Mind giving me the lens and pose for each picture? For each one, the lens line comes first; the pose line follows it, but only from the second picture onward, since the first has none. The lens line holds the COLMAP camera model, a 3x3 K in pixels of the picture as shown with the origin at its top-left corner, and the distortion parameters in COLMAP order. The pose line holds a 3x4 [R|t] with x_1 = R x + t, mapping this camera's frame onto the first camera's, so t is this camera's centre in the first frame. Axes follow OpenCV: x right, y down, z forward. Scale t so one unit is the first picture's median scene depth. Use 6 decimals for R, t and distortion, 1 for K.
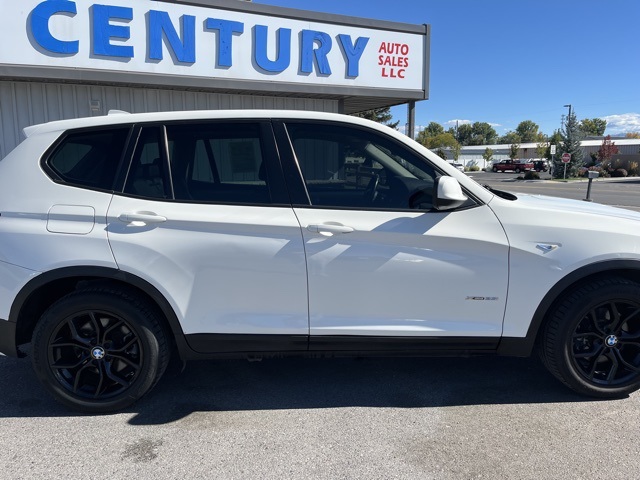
lens RADIAL K [[487.8, 0, 317.0], [0, 487.8, 233.2], [0, 0, 1]] dist [0.028513, -0.003819]
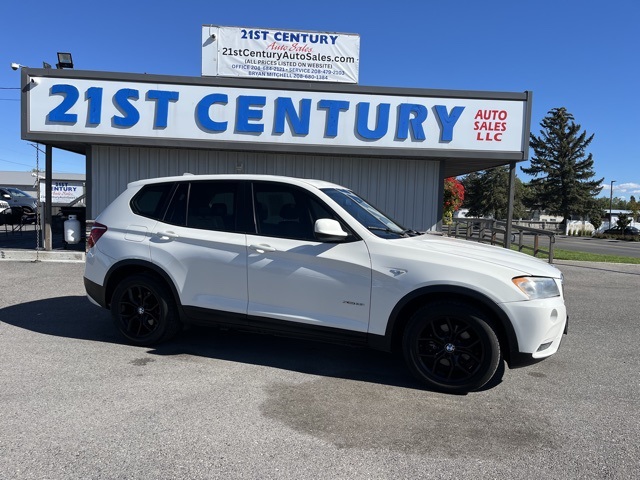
lens RADIAL K [[481.6, 0, 315.3], [0, 481.6, 238.5], [0, 0, 1]] dist [0.059120, -0.087059]
pose [[0.924159, 0.060872, -0.377128, 0.256591], [-0.097008, 0.992257, -0.077560, 0.021250], [0.369487, 0.108262, 0.922908, -0.132216]]
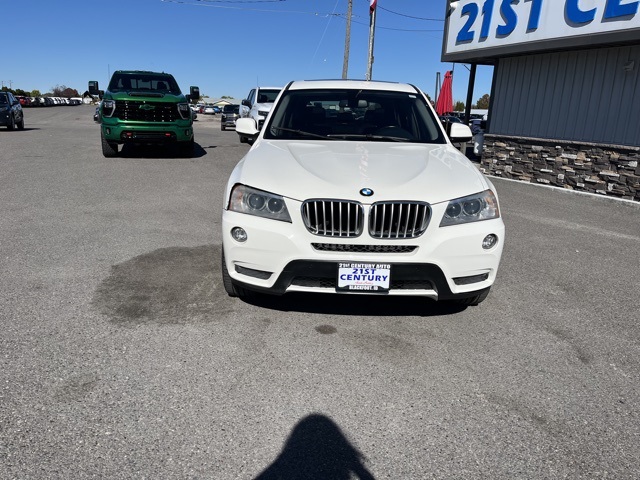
lens RADIAL K [[481.6, 0, 315.3], [0, 481.6, 238.5], [0, 0, 1]] dist [0.059120, -0.087059]
pose [[-0.041675, 0.274826, -0.960590, 0.625034], [-0.154440, 0.948098, 0.277953, -0.097778], [0.987123, 0.159937, 0.002932, 0.411988]]
